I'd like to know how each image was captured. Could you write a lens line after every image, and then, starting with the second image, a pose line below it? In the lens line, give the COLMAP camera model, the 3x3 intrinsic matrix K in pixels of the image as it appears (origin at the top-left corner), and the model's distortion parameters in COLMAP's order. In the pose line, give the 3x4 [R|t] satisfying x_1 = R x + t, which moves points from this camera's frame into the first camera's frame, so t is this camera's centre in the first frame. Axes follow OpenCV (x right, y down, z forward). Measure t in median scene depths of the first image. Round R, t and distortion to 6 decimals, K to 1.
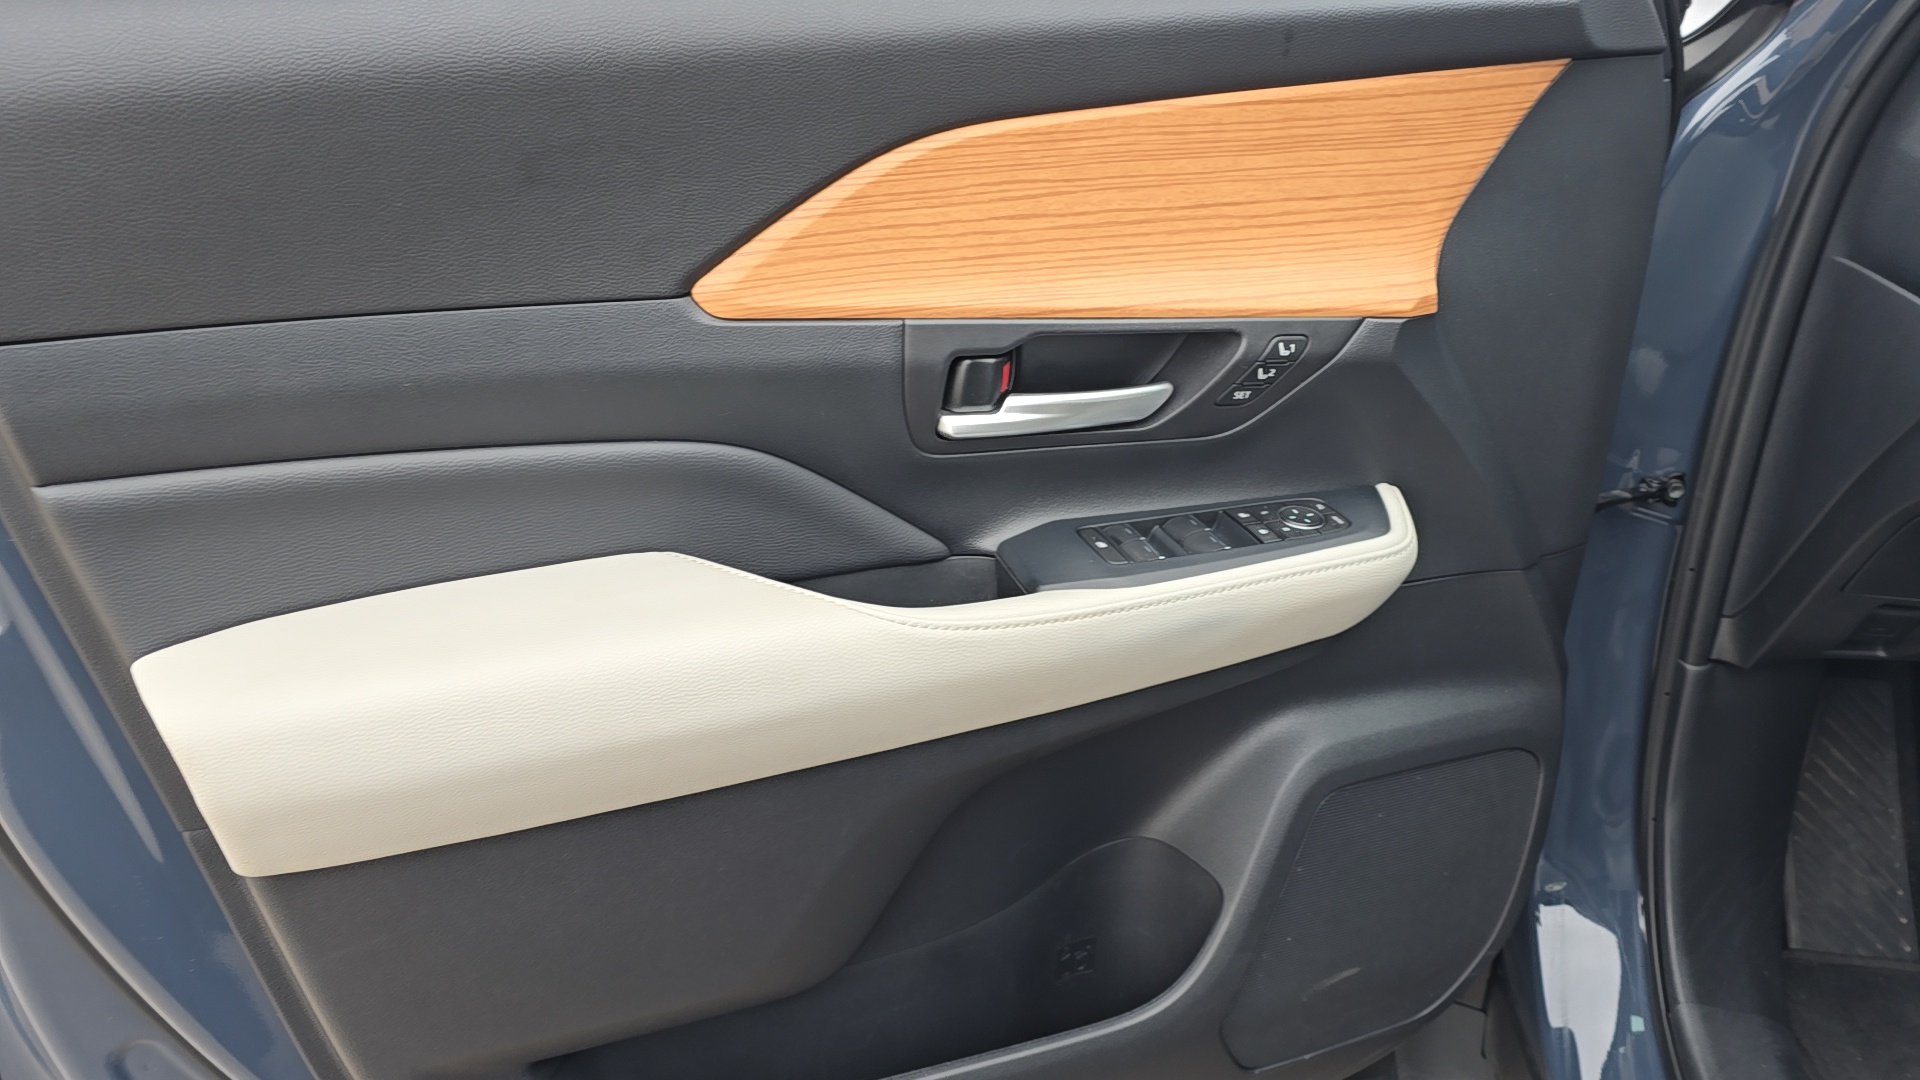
lens RADIAL K [[1572.9, 0, 961.1], [0, 1572.9, 555.6], [0, 0, 1]] dist [0.003286, 0.000788]
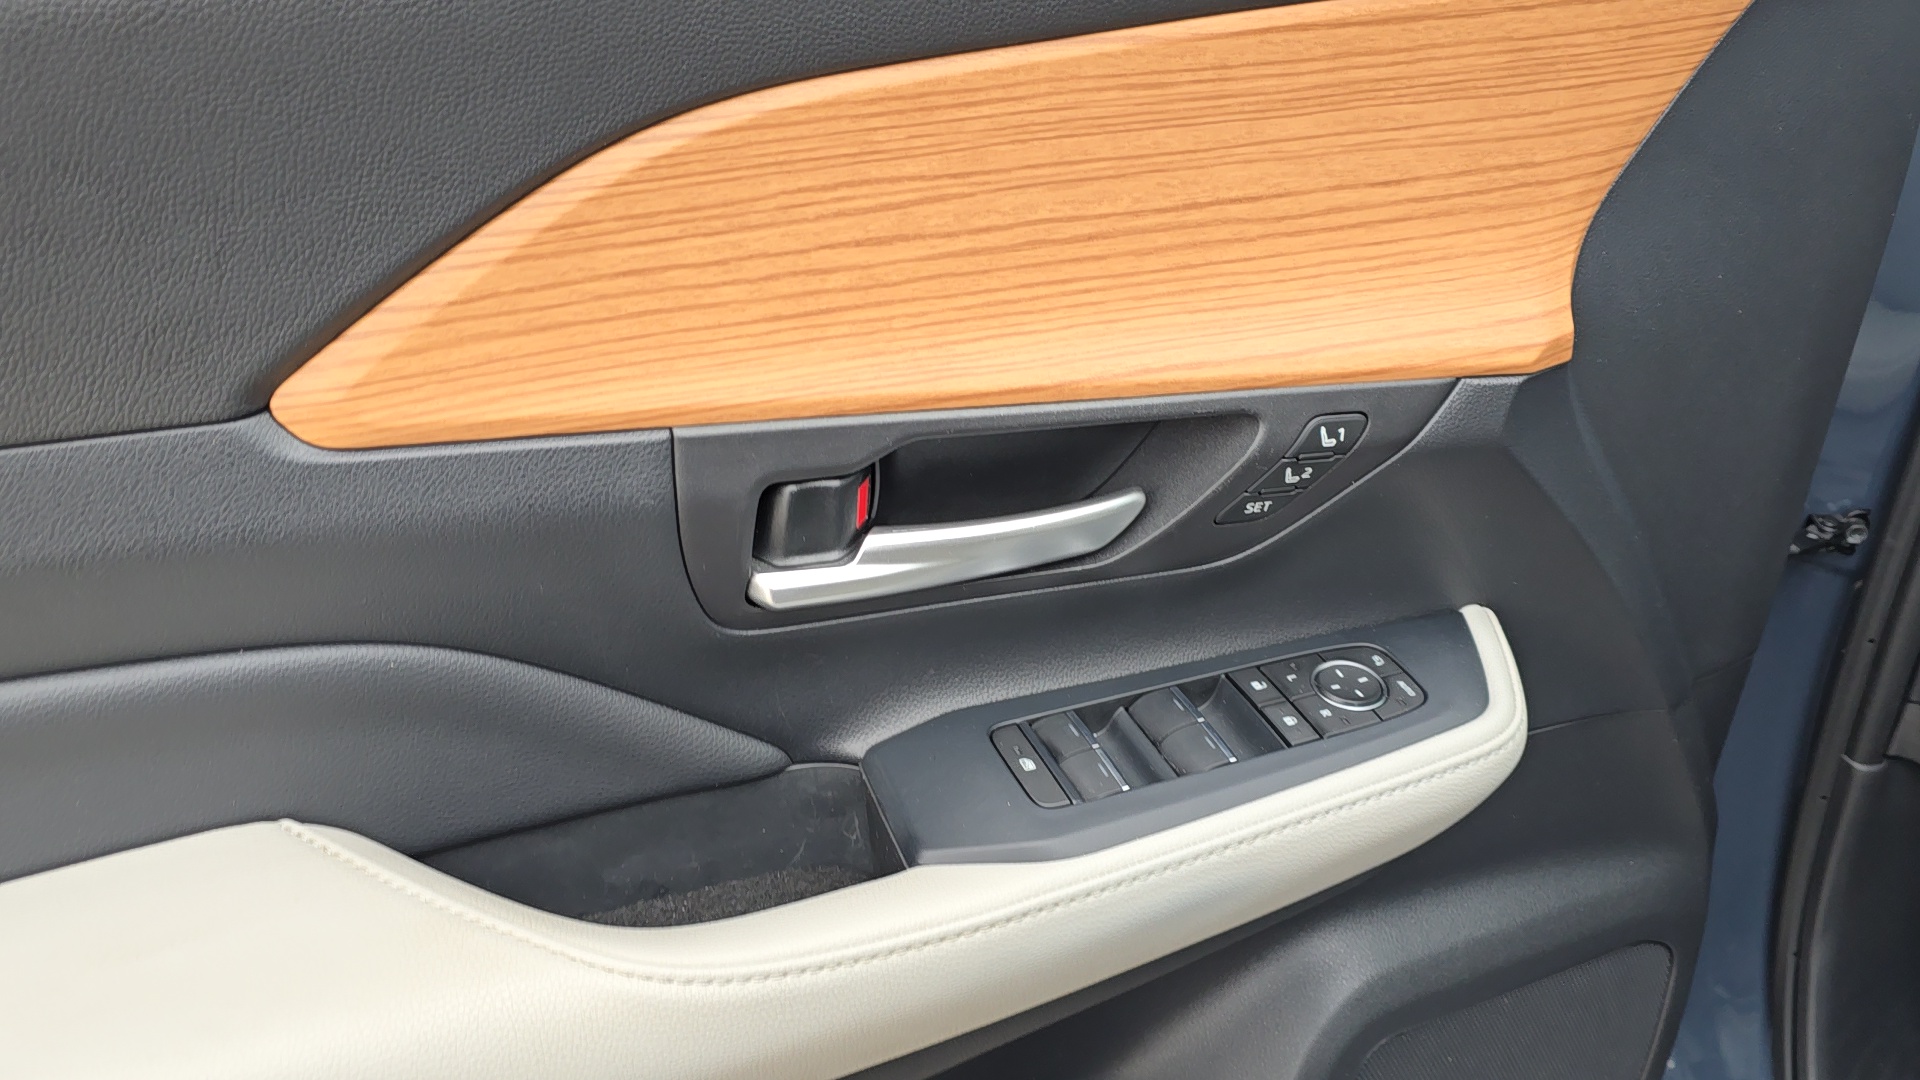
lens RADIAL K [[1635.8, 0, 965.2], [0, 1635.8, 583.2], [0, 0, 1]] dist [-0.013835, 0.004907]
pose [[0.999941, -0.010005, 0.004337, 0.063715], [0.009497, 0.994474, 0.104554, -0.146651], [-0.005359, -0.104507, 0.994510, 0.377558]]
